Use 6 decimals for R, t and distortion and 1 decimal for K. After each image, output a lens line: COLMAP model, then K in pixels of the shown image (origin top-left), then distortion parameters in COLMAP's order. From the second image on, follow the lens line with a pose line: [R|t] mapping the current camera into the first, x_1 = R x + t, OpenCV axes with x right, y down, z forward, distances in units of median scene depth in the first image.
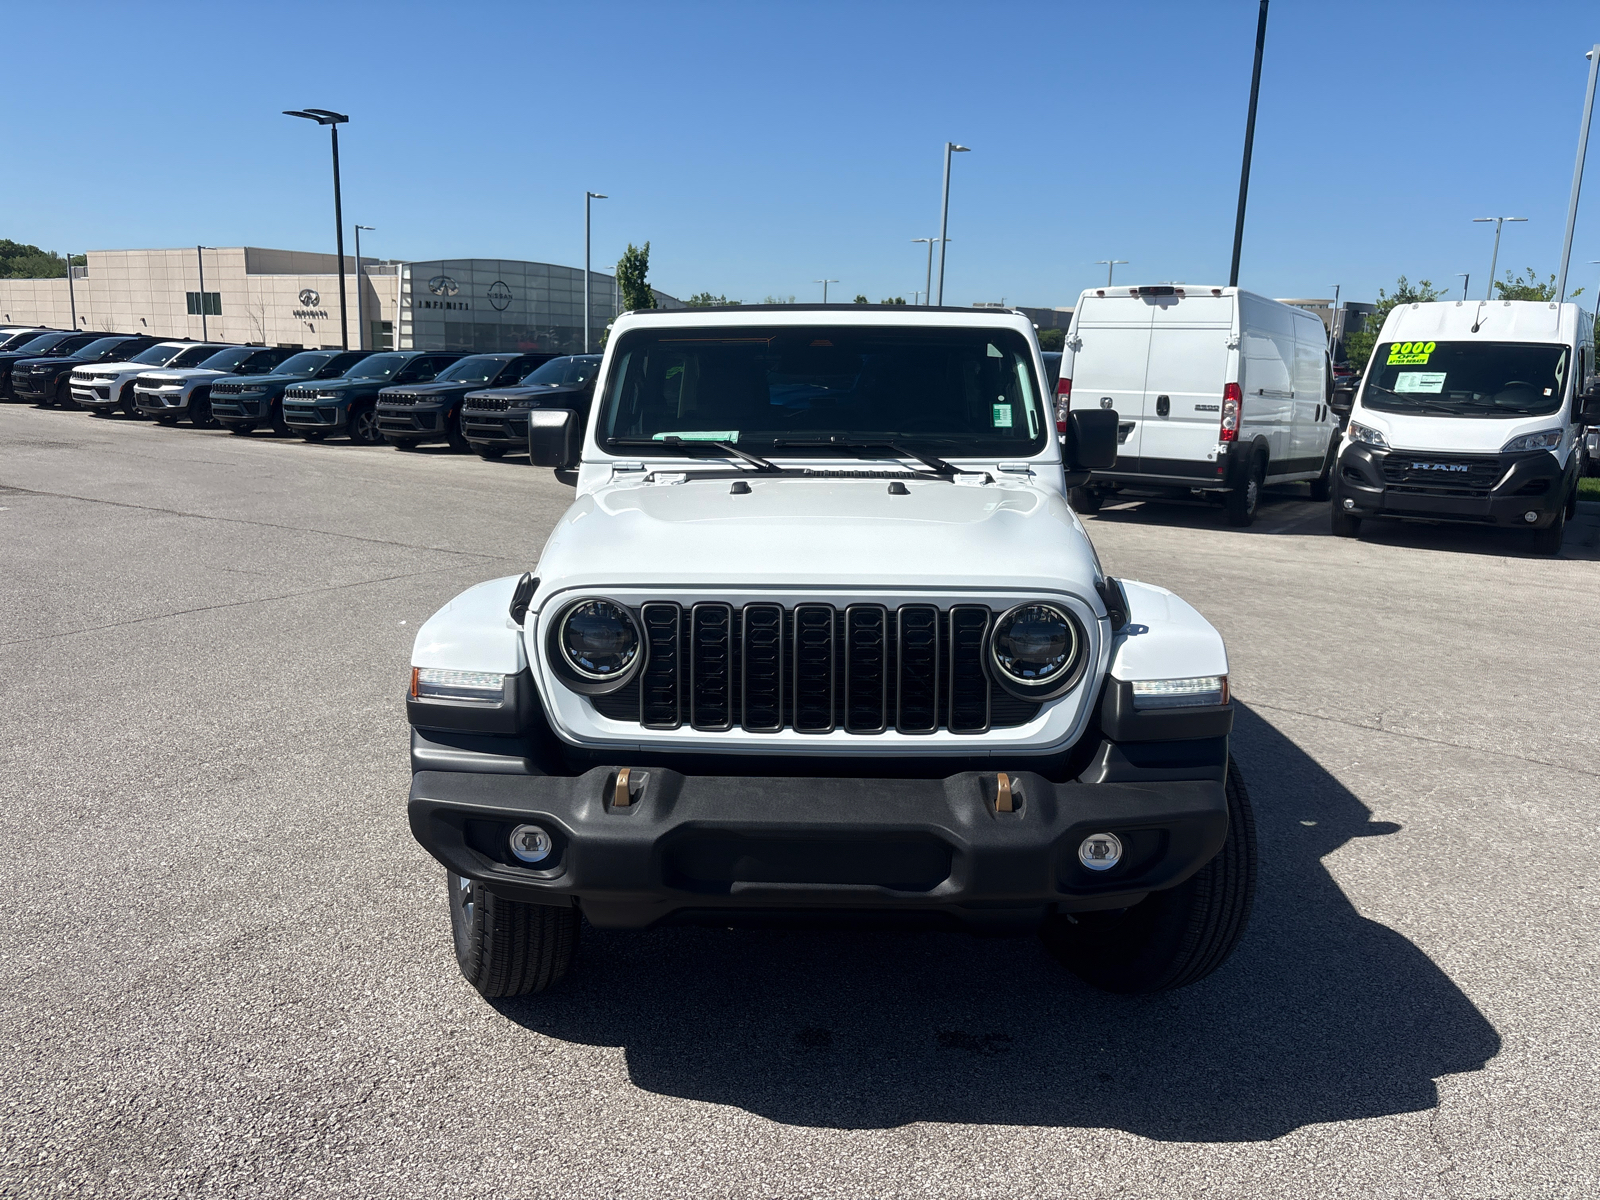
lens RADIAL K [[1226.4, 0, 802.1], [0, 1226.4, 632.2], [0, 0, 1]] dist [0.019350, -0.004748]
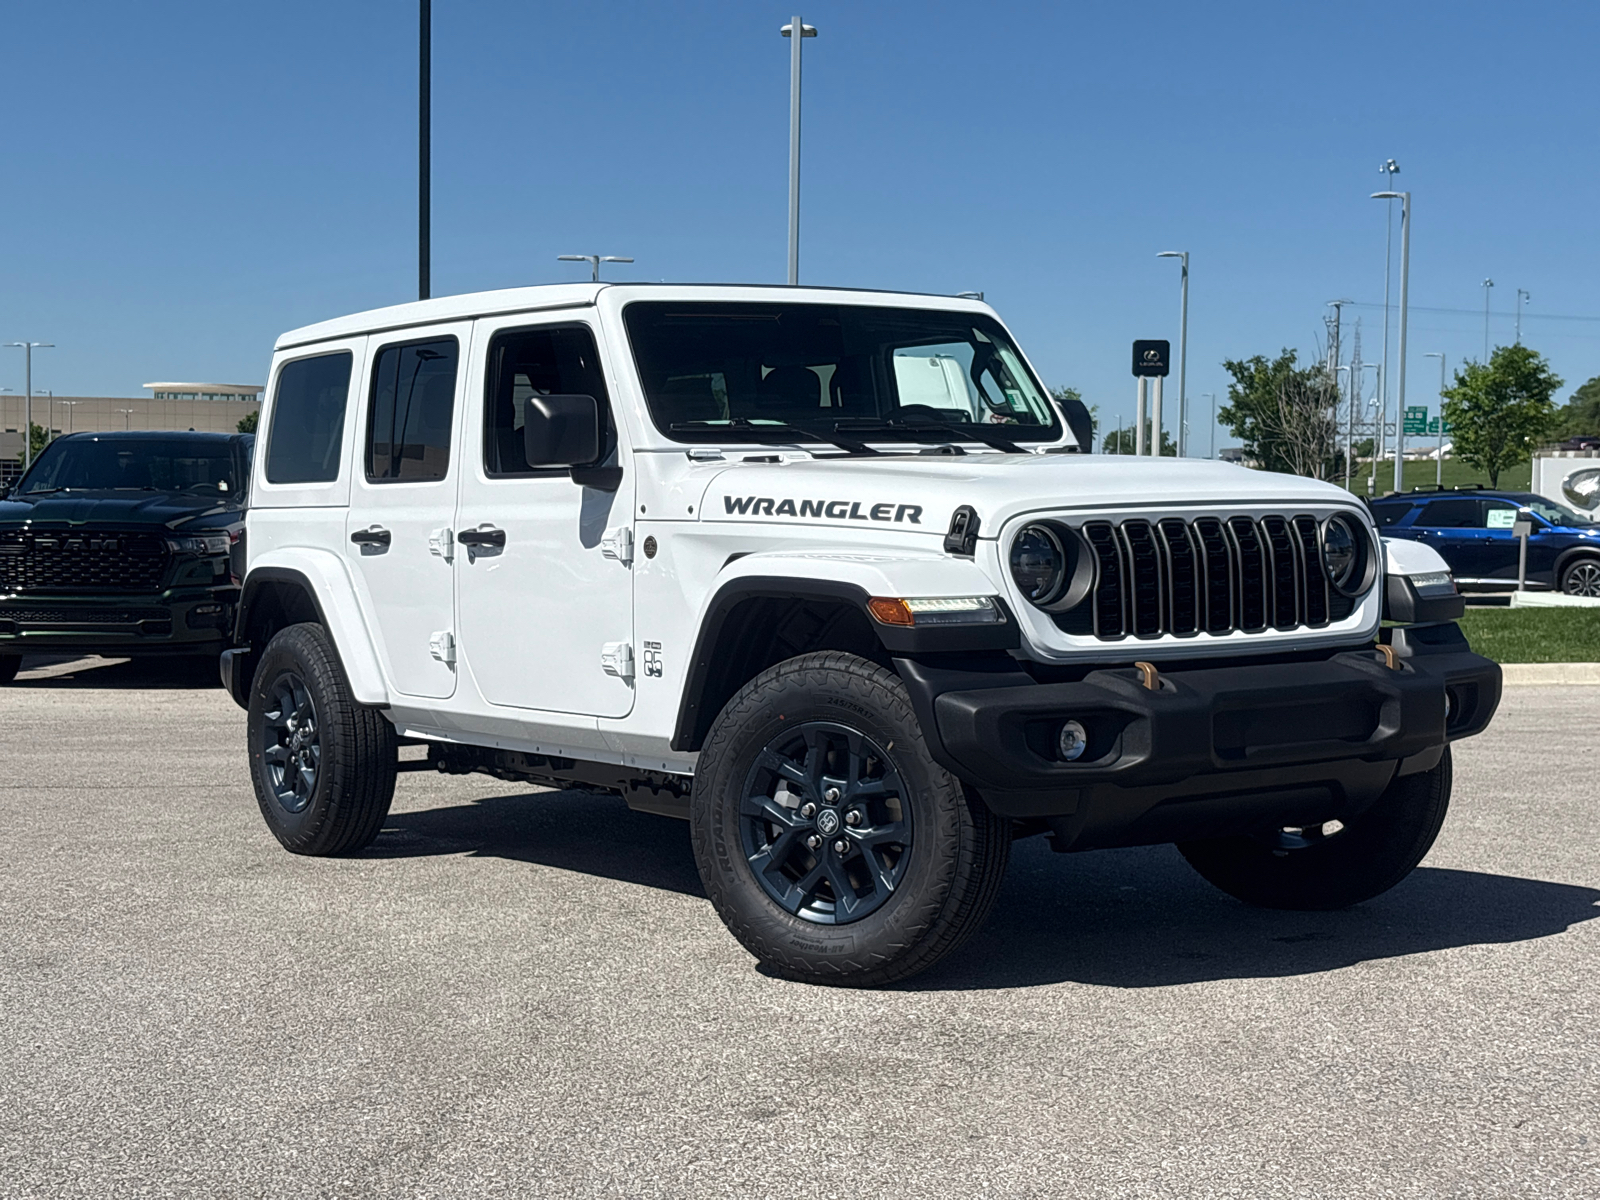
lens RADIAL K [[2500.2, 0, 726.9], [0, 2500.2, 630.8], [0, 0, 1]] dist [0.105632, -0.079443]
pose [[0.810556, -0.047438, 0.583736, -0.741736], [0.144428, 0.982122, -0.120735, 0.128150], [-0.567573, 0.182170, 0.802917, -0.251416]]
